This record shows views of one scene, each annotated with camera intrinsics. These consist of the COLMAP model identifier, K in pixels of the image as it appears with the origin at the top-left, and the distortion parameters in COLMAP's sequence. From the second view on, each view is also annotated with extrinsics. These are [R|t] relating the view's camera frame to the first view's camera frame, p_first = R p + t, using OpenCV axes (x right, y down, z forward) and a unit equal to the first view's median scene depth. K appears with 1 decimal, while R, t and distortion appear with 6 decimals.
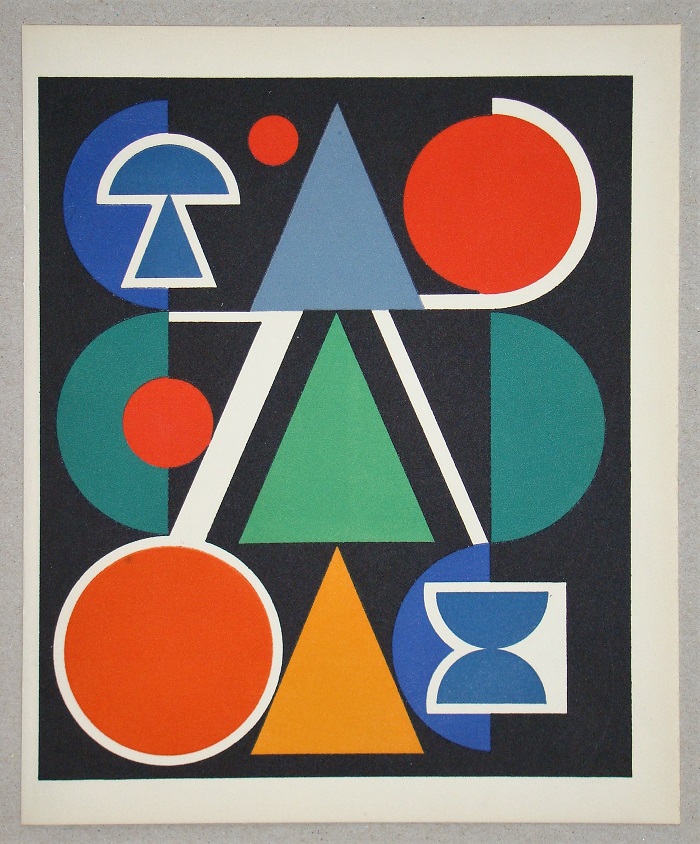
lens RADIAL K [[2857.6, 0, 347.2], [0, 2857.6, 422.7], [0, 0, 1]] dist [0.117119, 0.000000]
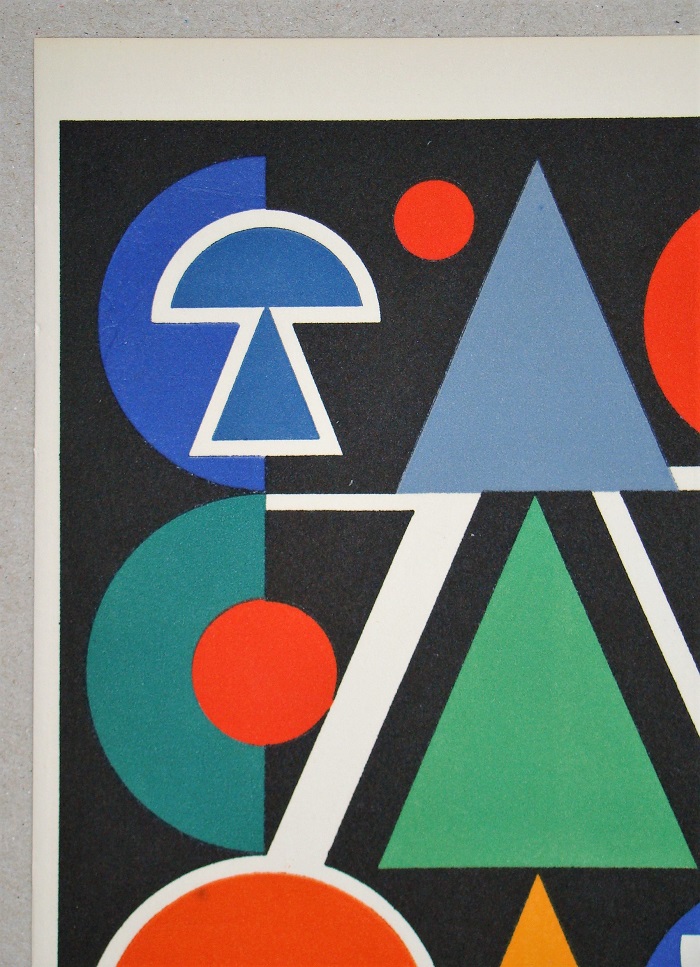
lens RADIAL K [[3200.0, 0, 346.6], [0, 3200.0, 476.7], [0, 0, 1]] dist [0.444214, 0.000000]
pose [[0.998019, -0.000698, -0.062916, -0.000856], [-0.002109, 0.999006, -0.044536, -0.011502], [0.062885, 0.044581, 0.997025, 0.302806]]
